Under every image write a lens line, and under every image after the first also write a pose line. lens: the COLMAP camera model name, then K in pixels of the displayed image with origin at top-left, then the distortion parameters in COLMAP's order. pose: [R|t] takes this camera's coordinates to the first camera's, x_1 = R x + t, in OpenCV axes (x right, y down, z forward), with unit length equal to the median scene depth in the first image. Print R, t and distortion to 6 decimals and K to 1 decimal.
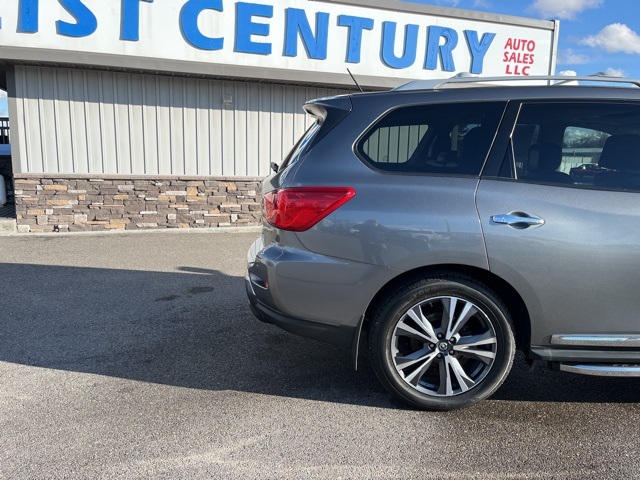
lens RADIAL K [[485.9, 0, 313.8], [0, 485.9, 237.3], [0, 0, 1]] dist [0.065778, -0.081894]
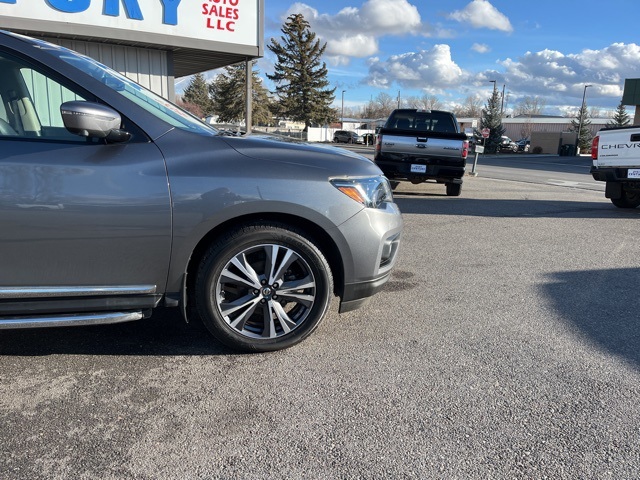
lens RADIAL K [[485.9, 0, 321.8], [0, 485.9, 242.6], [0, 0, 1]] dist [0.065778, -0.081894]
pose [[0.974608, -0.036918, 0.220856, 0.427021], [0.020136, 0.996769, 0.077763, 0.019639], [-0.223013, -0.071341, 0.972201, -0.019639]]
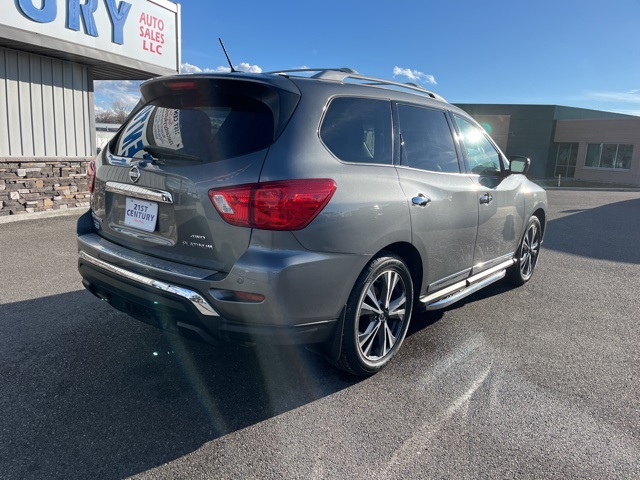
lens RADIAL K [[485.9, 0, 315.9], [0, 485.9, 242.1], [0, 0, 1]] dist [0.065778, -0.081894]
pose [[0.621388, -0.138597, 0.771147, -0.228513], [0.090968, 0.990336, 0.104690, -0.026582], [-0.778204, 0.005097, 0.627990, 0.134060]]
